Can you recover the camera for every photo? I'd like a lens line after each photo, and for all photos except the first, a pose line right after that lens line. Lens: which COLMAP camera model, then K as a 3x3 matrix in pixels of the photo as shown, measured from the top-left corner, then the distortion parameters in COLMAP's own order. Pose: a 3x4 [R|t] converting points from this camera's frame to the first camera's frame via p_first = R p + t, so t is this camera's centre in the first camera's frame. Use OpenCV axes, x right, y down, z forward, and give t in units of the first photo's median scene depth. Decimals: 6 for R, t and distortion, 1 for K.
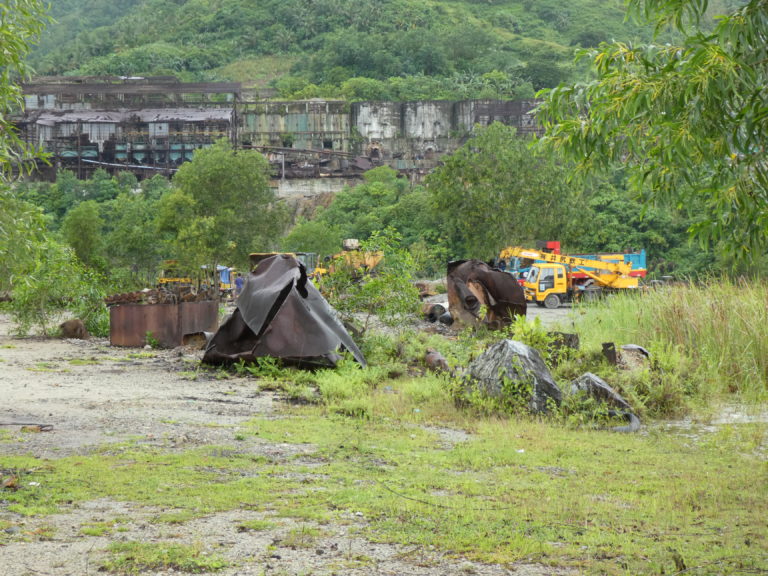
lens RADIAL K [[1566.2, 0, 384.3], [0, 1566.2, 288.3], [0, 0, 1]] dist [0.087718, 0.000000]
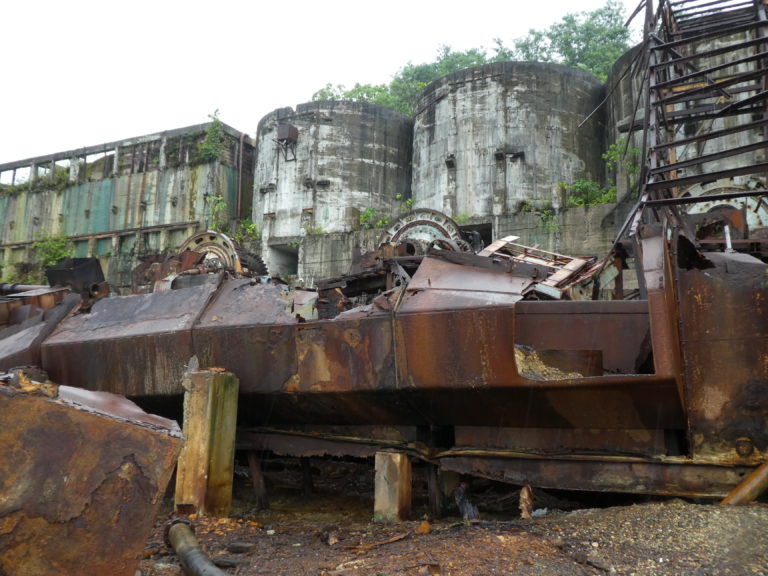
lens RADIAL K [[713.5, 0, 385.9], [0, 713.5, 274.0], [0, 0, 1]] dist [0.018774, 0.000000]
pose [[0.889115, -0.048755, -0.455080, 0.064742], [-0.039249, 0.982525, -0.181947, -0.067887], [0.455998, 0.179633, 0.871664, 0.902307]]
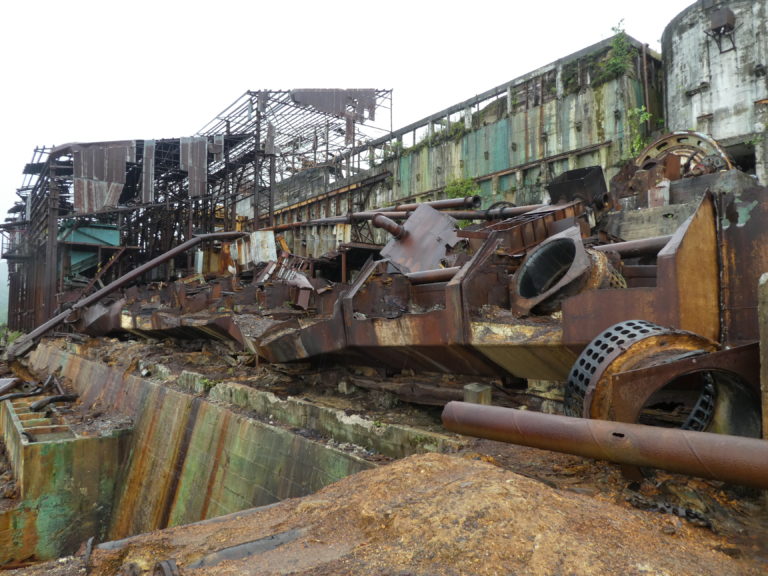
lens RADIAL K [[548.3, 0, 389.5], [0, 548.3, 286.9], [0, 0, 1]] dist [0.003397, -0.011876]
pose [[0.615587, -0.035939, -0.787249, 0.027285], [-0.010336, 0.998505, -0.053666, -0.067769], [0.788001, 0.041173, 0.614296, 0.907913]]
